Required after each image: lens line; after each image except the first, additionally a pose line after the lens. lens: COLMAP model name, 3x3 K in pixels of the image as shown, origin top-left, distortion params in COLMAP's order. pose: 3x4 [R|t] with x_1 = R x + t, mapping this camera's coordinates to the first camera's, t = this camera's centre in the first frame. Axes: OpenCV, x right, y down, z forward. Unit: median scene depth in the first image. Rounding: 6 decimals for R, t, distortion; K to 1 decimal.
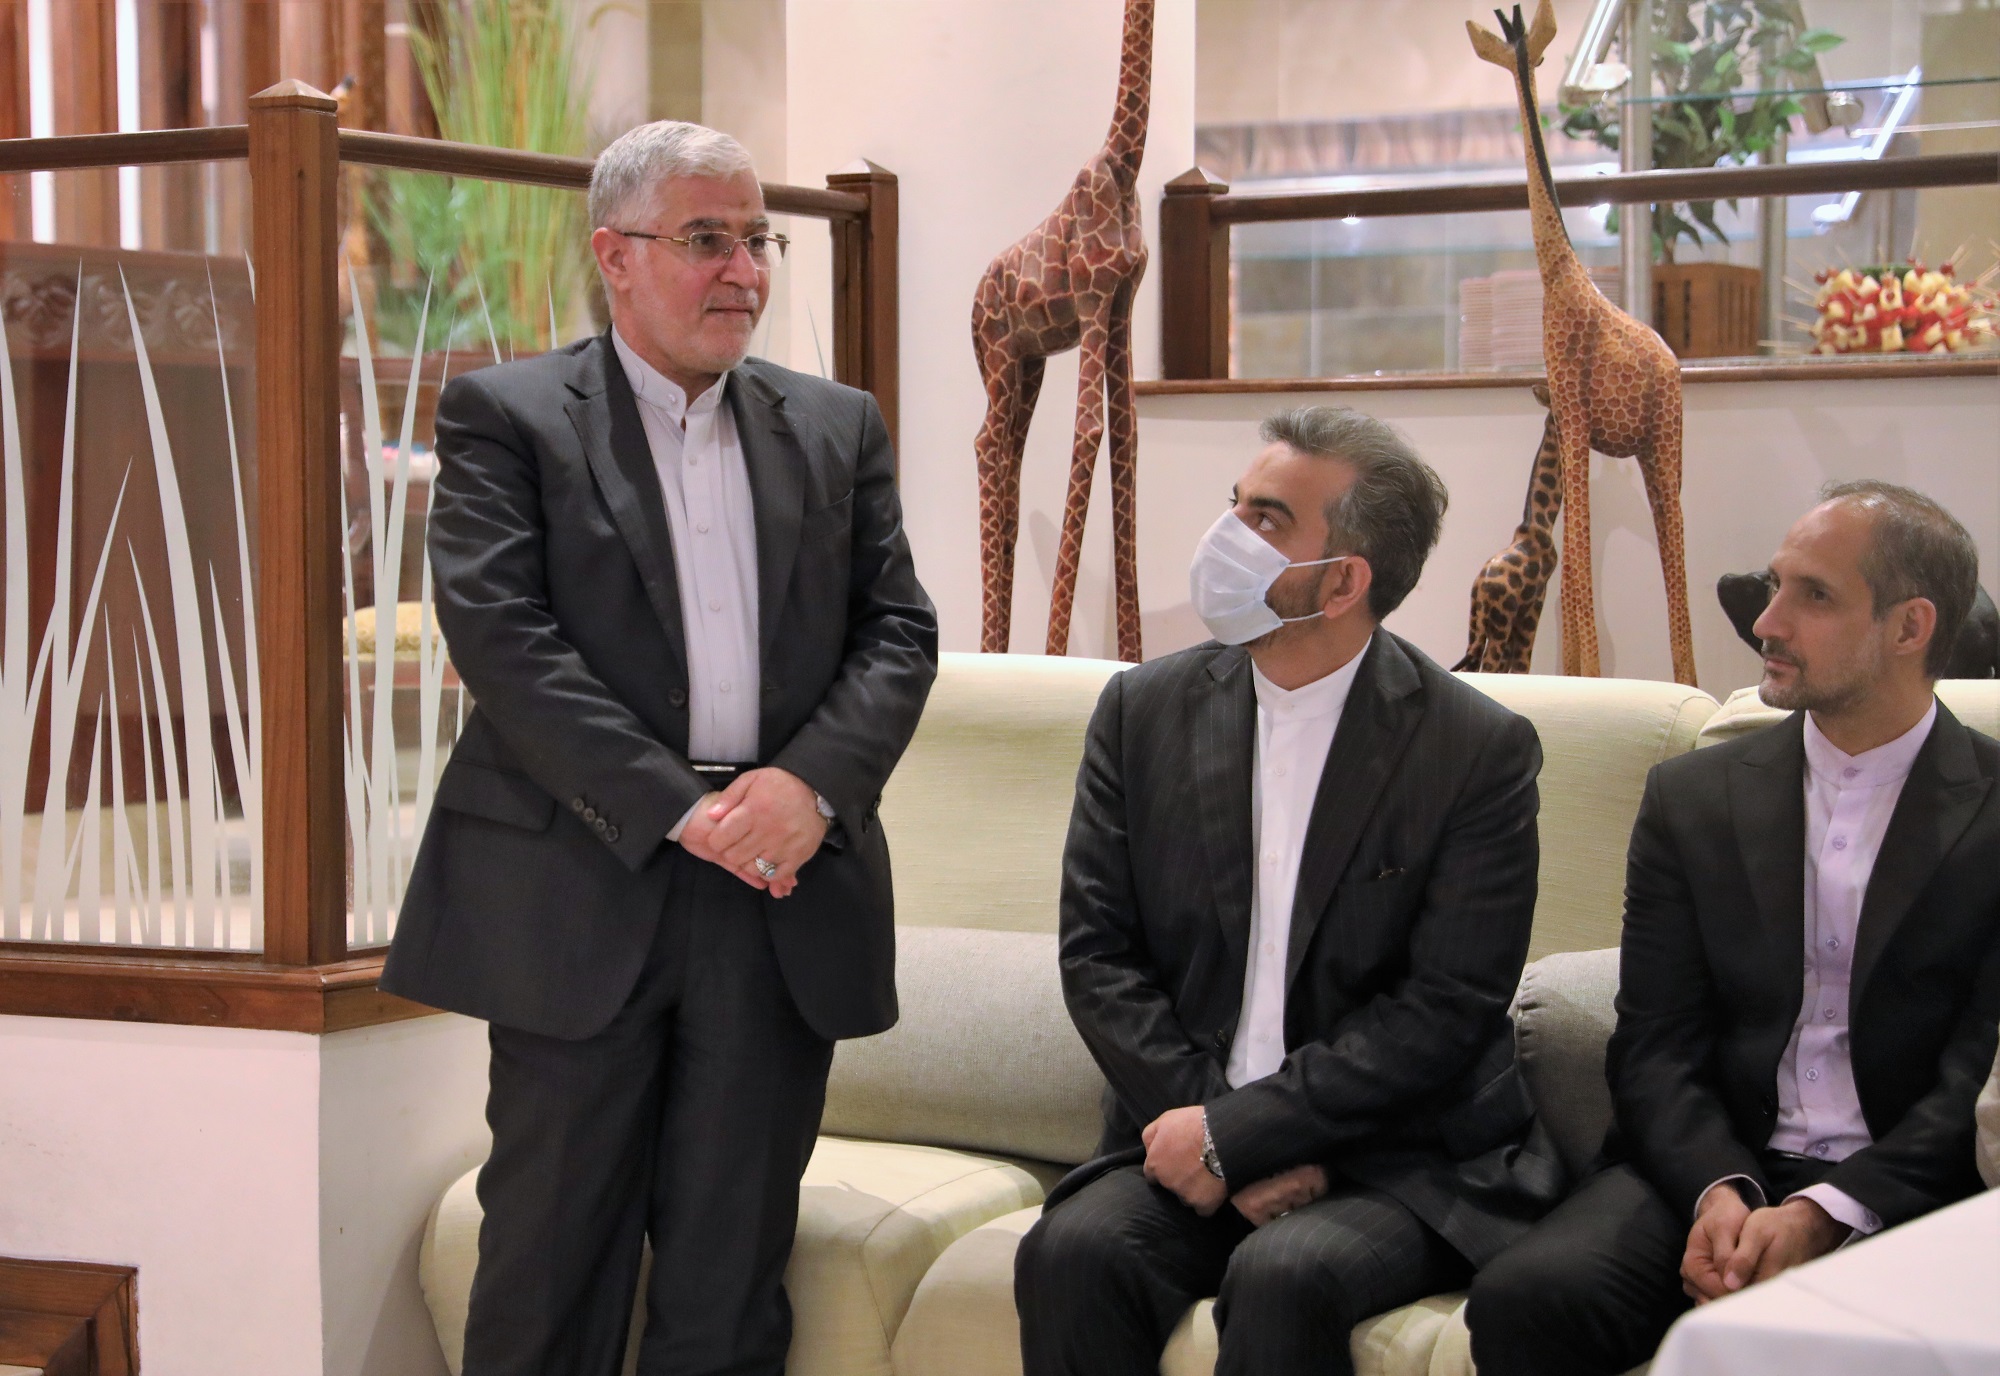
lens RADIAL K [[4140.0, 0, 999.9], [0, 4140.0, 687.9], [0, 0, 1]] dist [-0.018674, 0.000000]
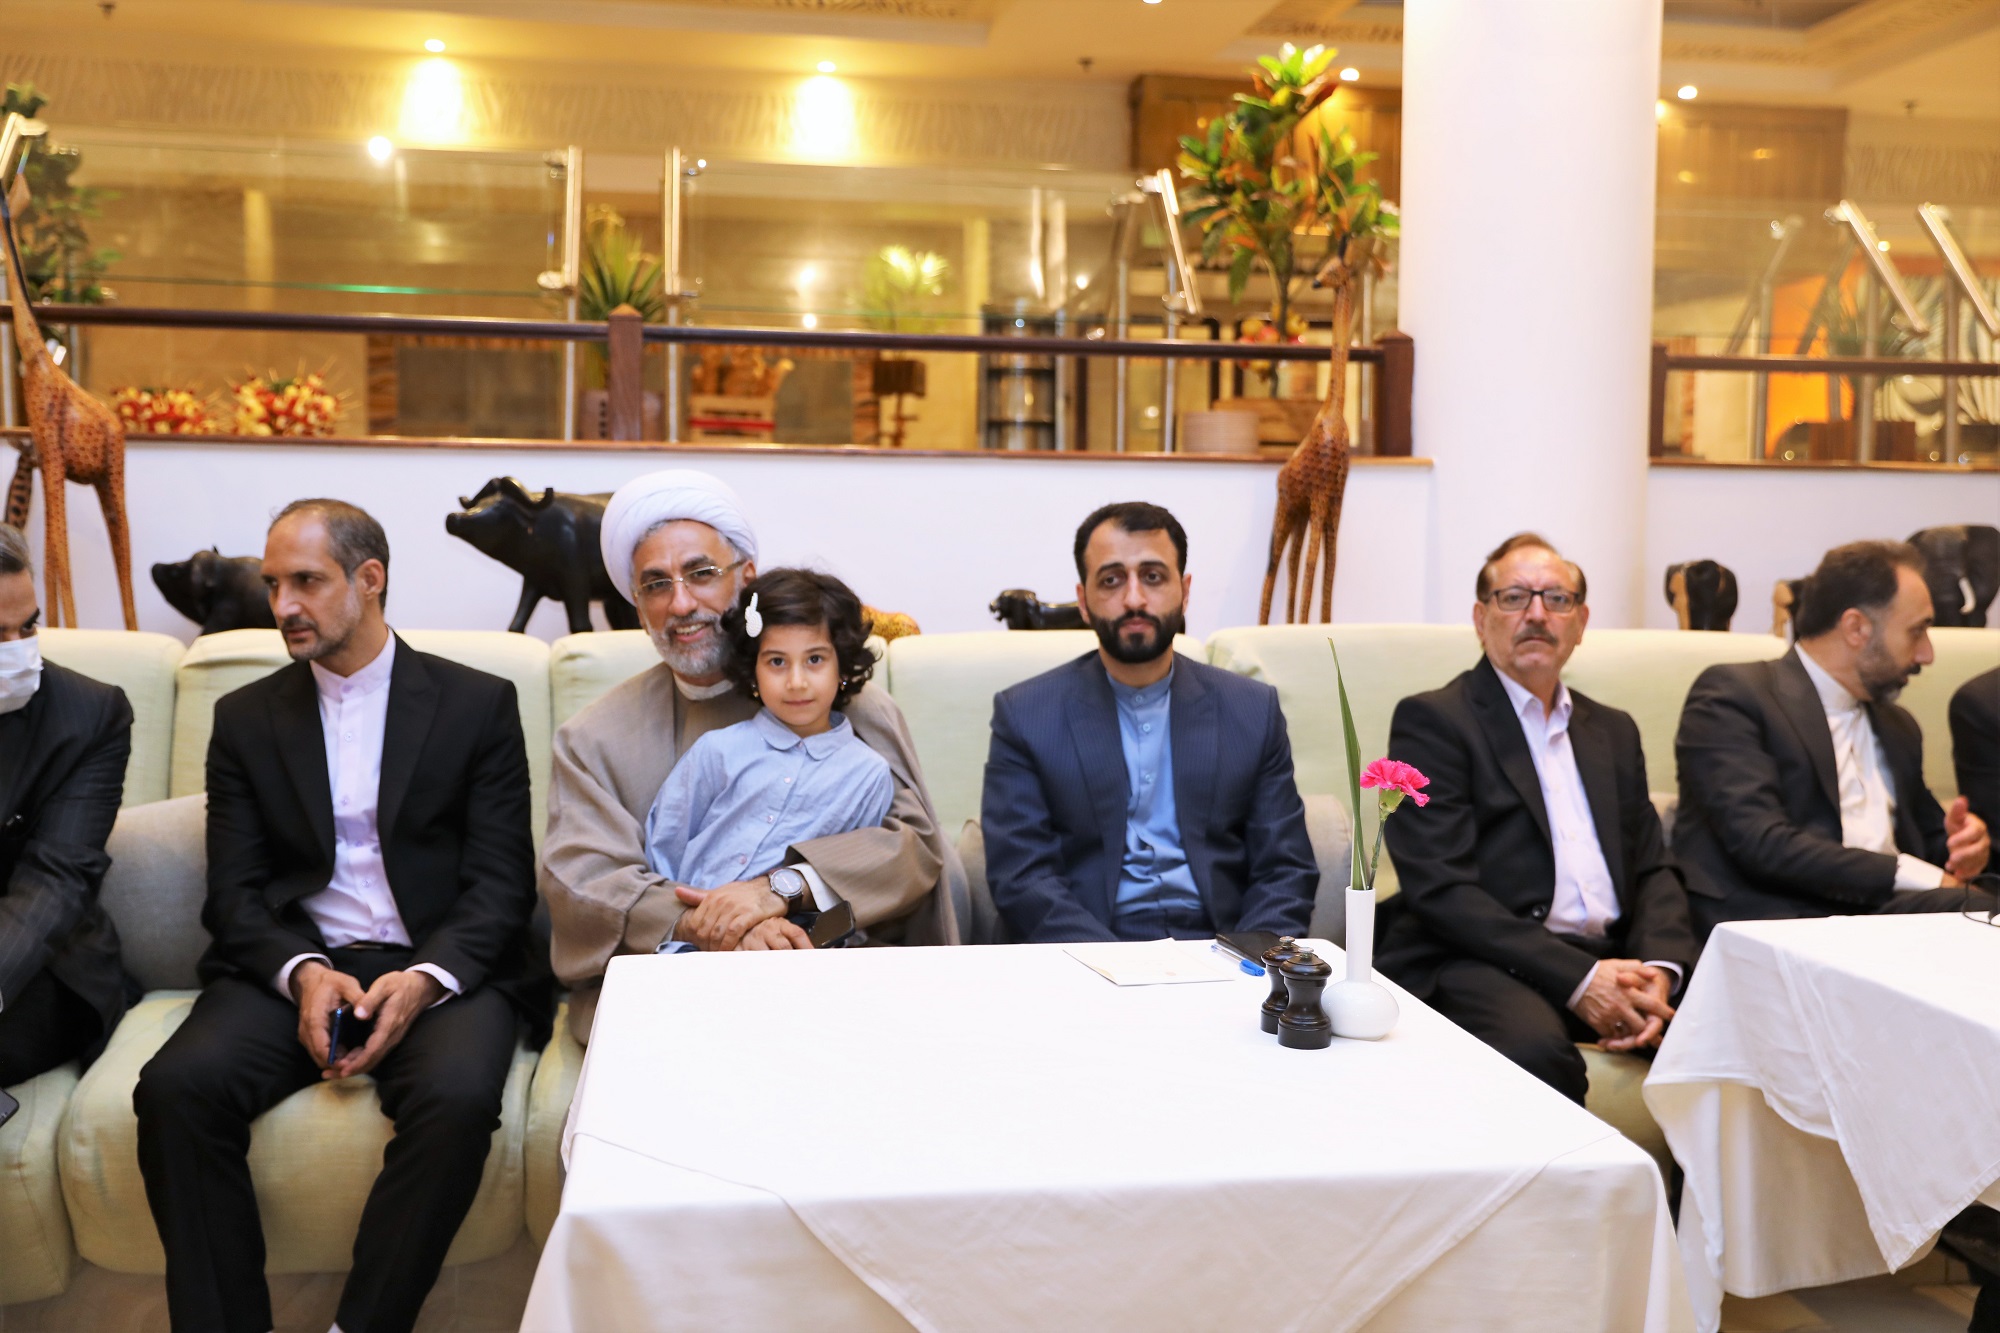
lens RADIAL K [[1999.4, 0, 1000.3], [0, 1999.4, 663.1], [0, 0, 1]] dist [0.011840, 0.000000]
pose [[0.775374, -0.014735, 0.631330, -0.054935], [0.005984, 0.999854, 0.015987, 0.000455], [-0.631473, -0.008618, 0.775350, 0.200279]]
